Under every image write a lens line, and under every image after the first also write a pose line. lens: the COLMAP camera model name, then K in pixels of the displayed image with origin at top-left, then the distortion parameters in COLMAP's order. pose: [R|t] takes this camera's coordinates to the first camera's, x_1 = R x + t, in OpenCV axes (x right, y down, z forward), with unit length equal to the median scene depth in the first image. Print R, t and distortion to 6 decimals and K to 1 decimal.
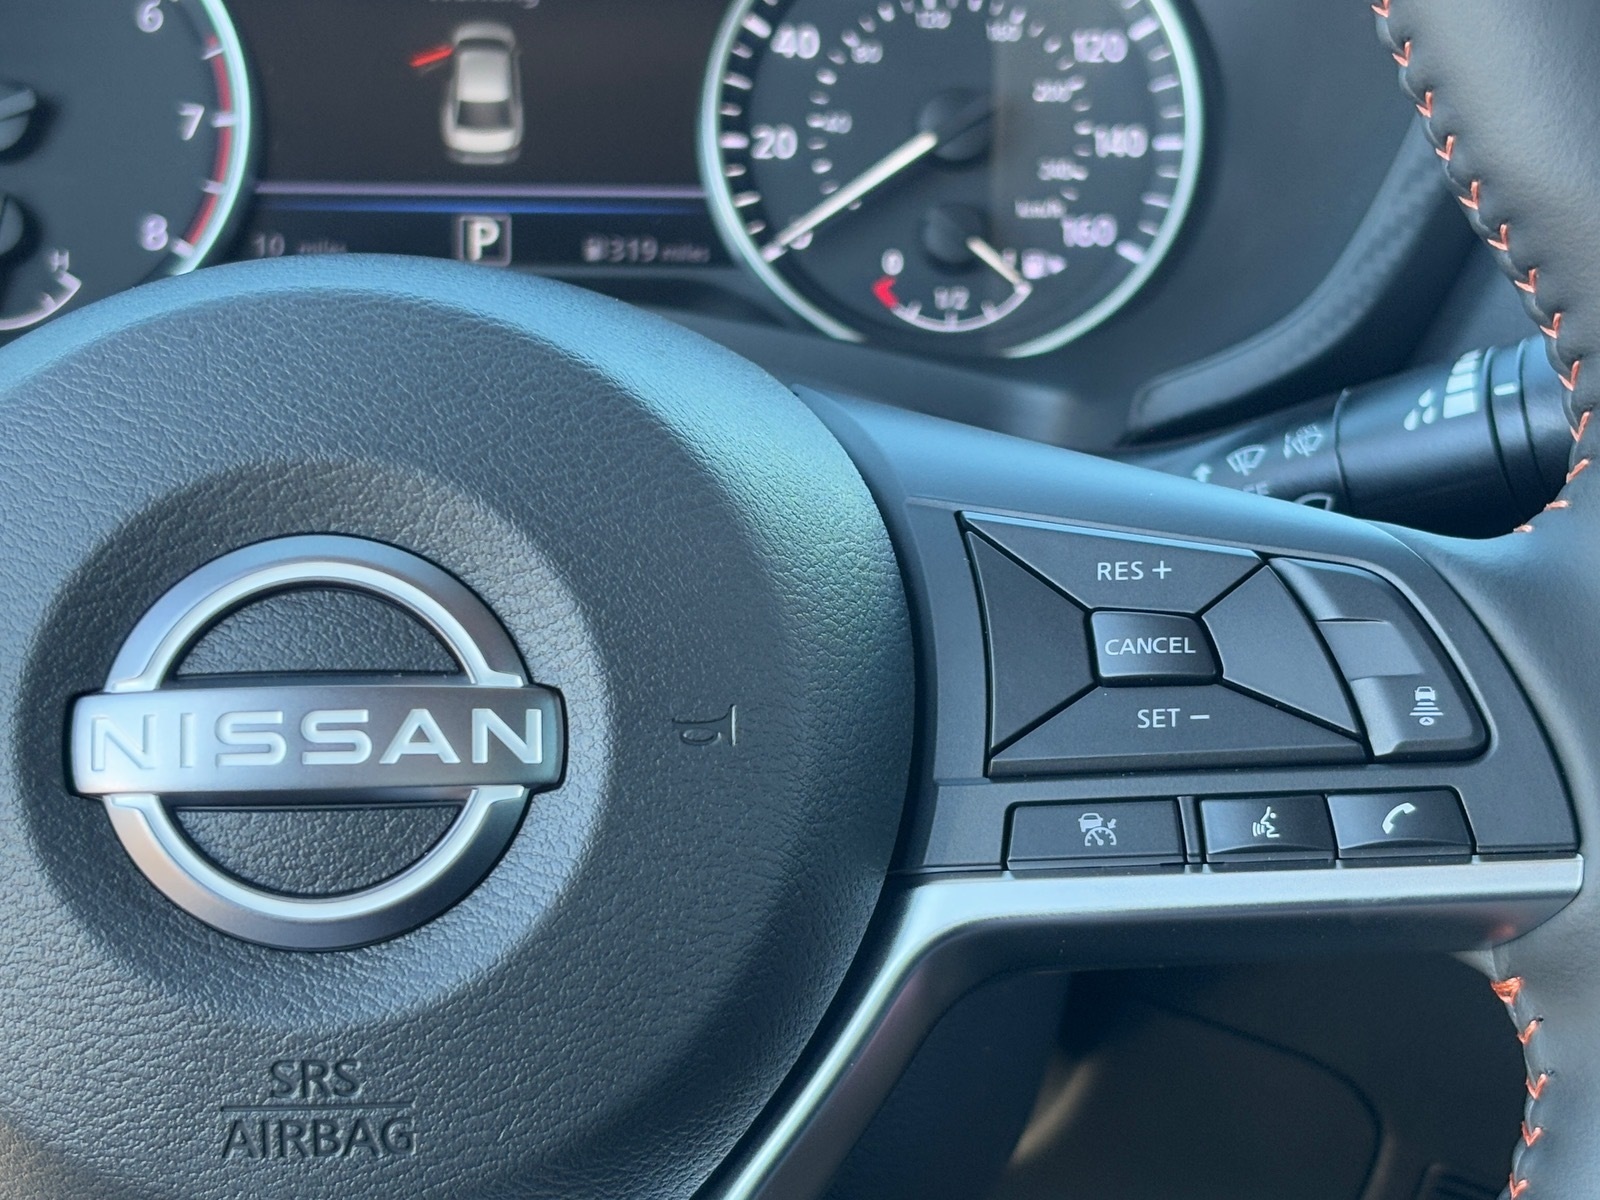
lens RADIAL K [[3186.0, 0, 893.4], [0, 3186.0, 655.6], [0, 0, 1]] dist [0.242188, -1.204783]
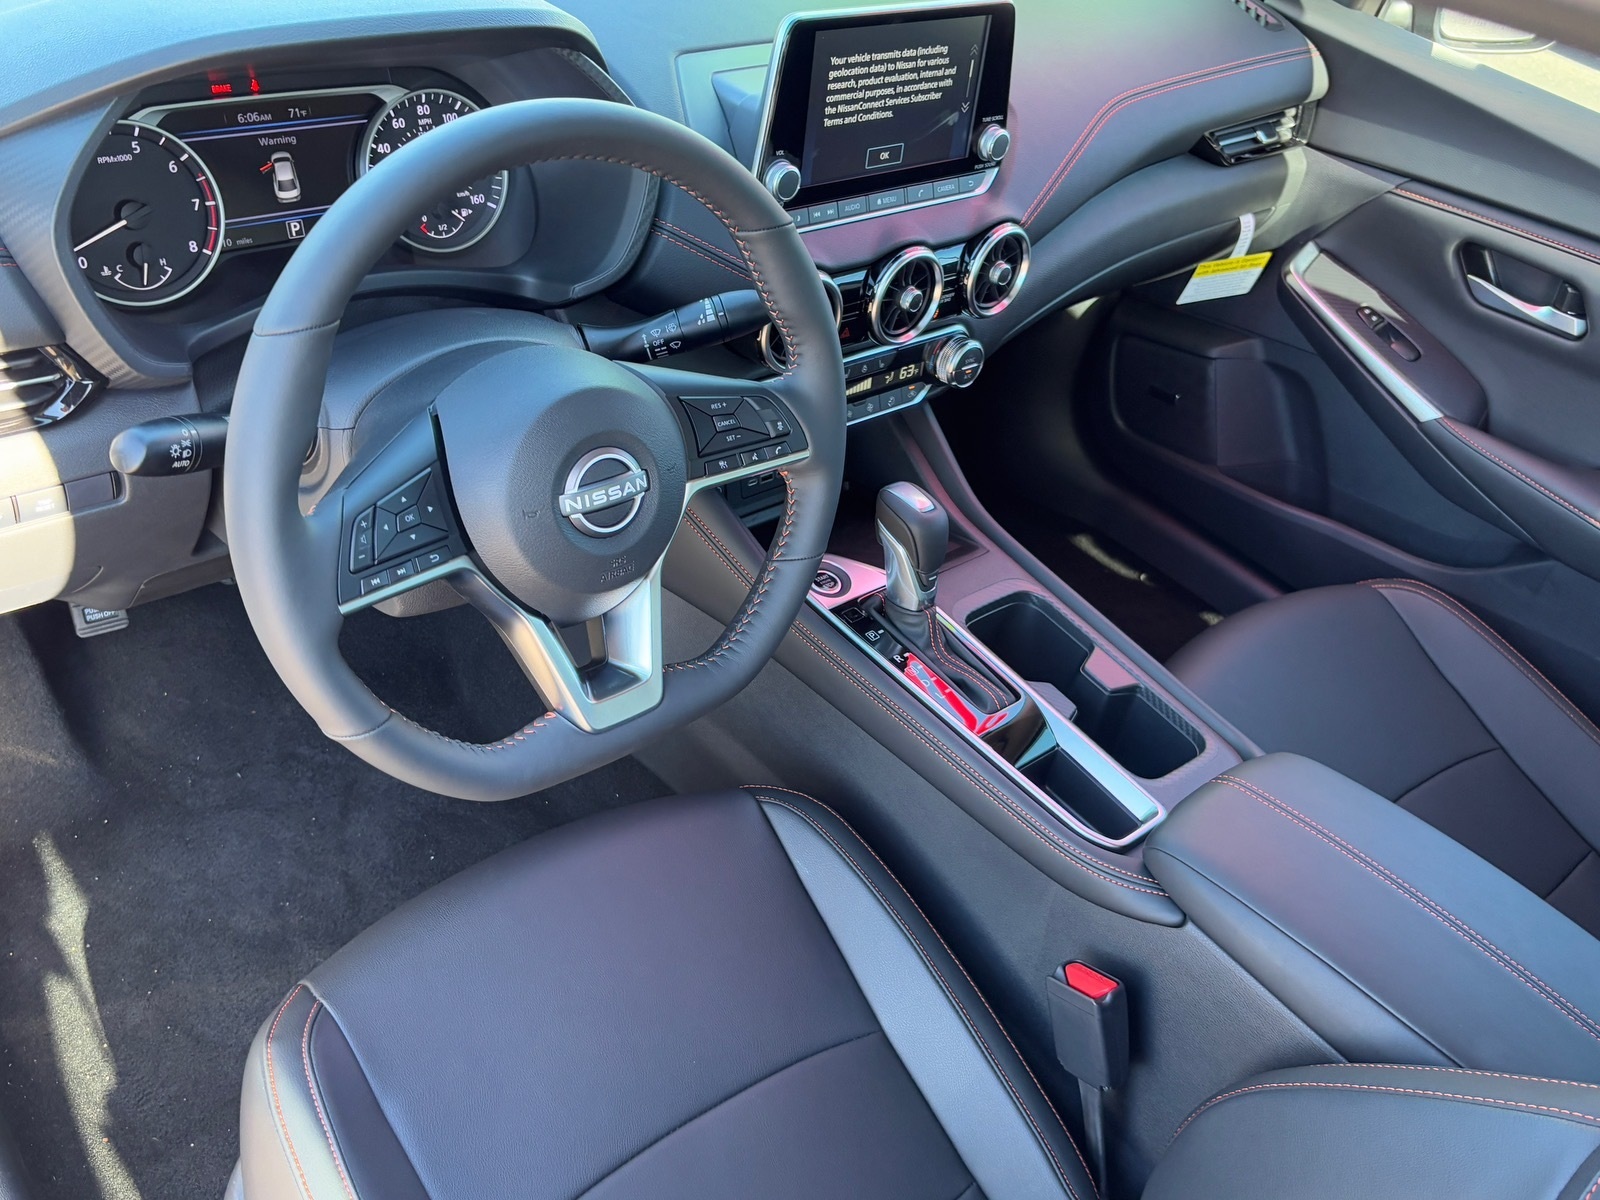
lens RADIAL K [[1472.7, 0, 786.0], [0, 1472.7, 604.2], [0, 0, 1]] dist [-0.003054, 0.026224]
pose [[0.791146, -0.274299, 0.546671, -1.119080], [0.036827, 0.913538, 0.405083, -0.639612], [-0.610518, -0.300347, 0.732843, -0.696432]]
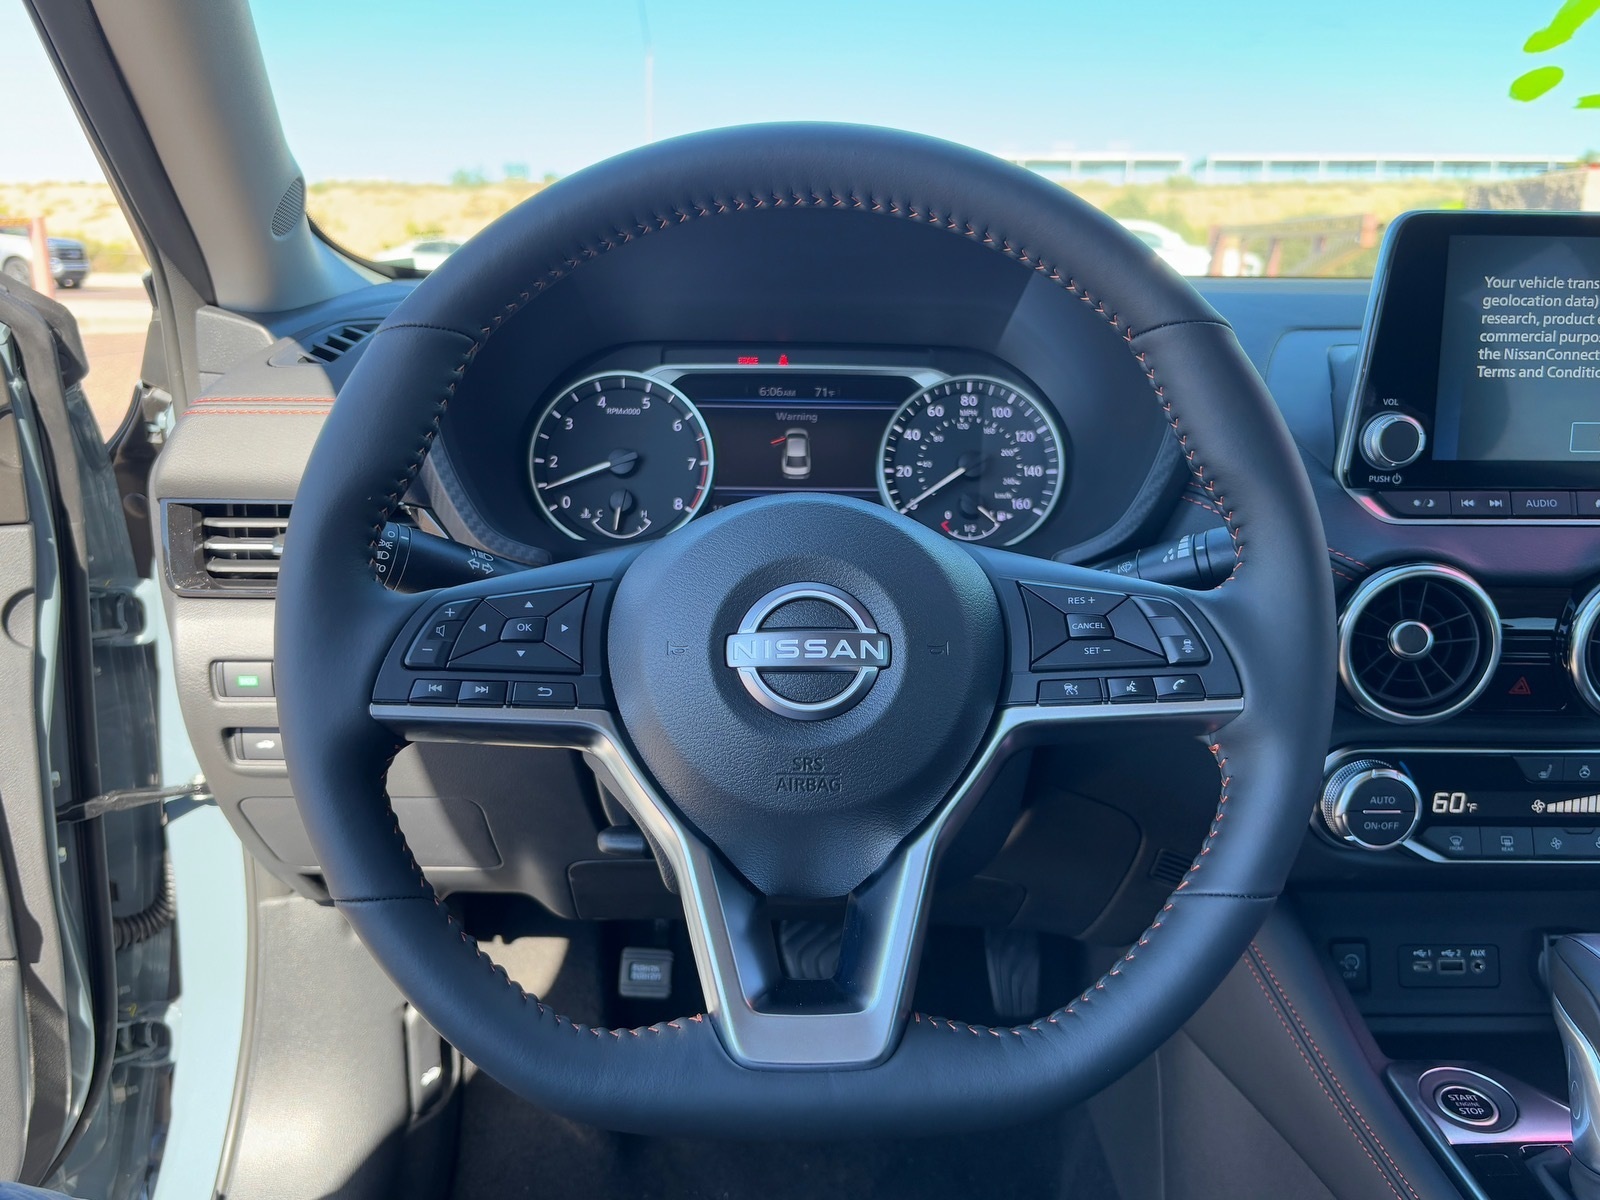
lens RADIAL K [[1343.7, 0, 798.2], [0, 1343.7, 611.9], [0, 0, 1]] dist [0.070599, -0.097544]
pose [[0.998541, 0.007624, -0.053462, -0.118901], [-0.011630, 0.997115, -0.075010, 0.081386], [0.052735, 0.075522, 0.995749, -0.227125]]
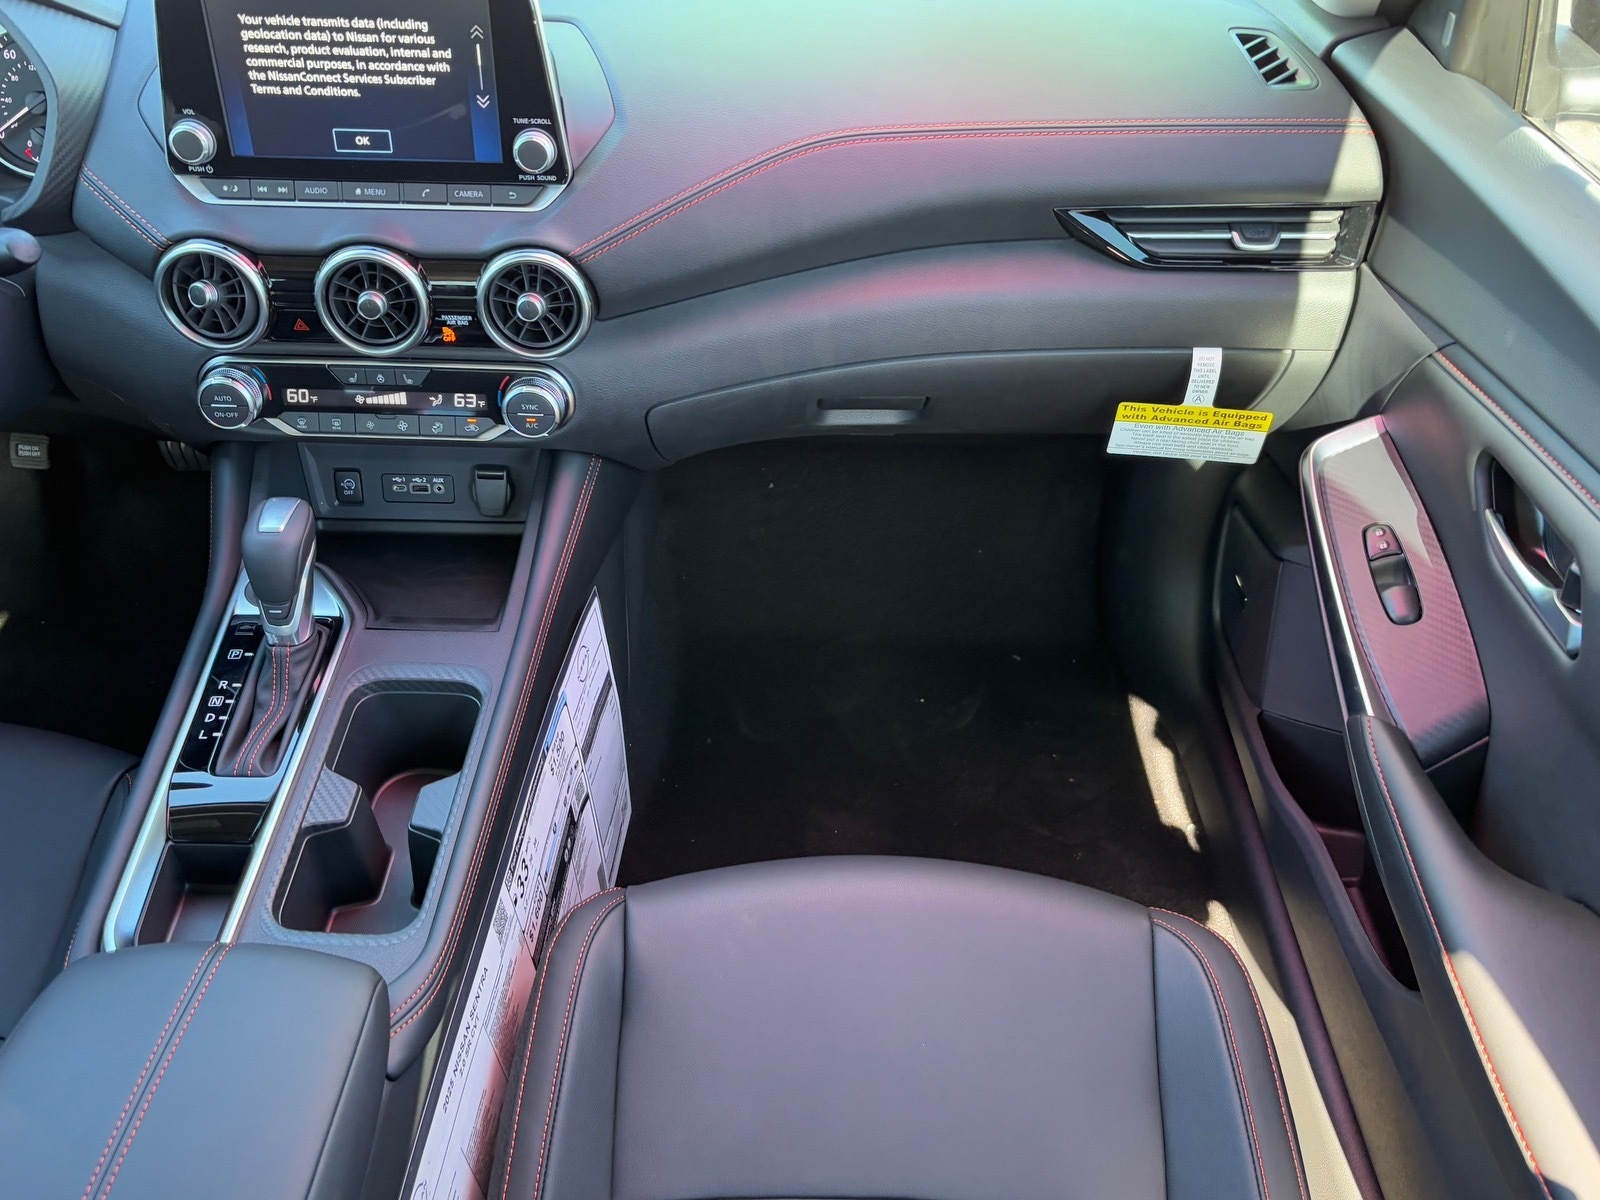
lens RADIAL K [[1382.2, 0, 796.1], [0, 1382.2, 574.4], [0, 0, 1]] dist [0.014327, 0.011303]
pose [[0.995568, 0.058842, -0.073368, 1.748301], [-0.030632, 0.940439, 0.338579, -0.402826], [0.088920, -0.334831, 0.938073, -0.877161]]
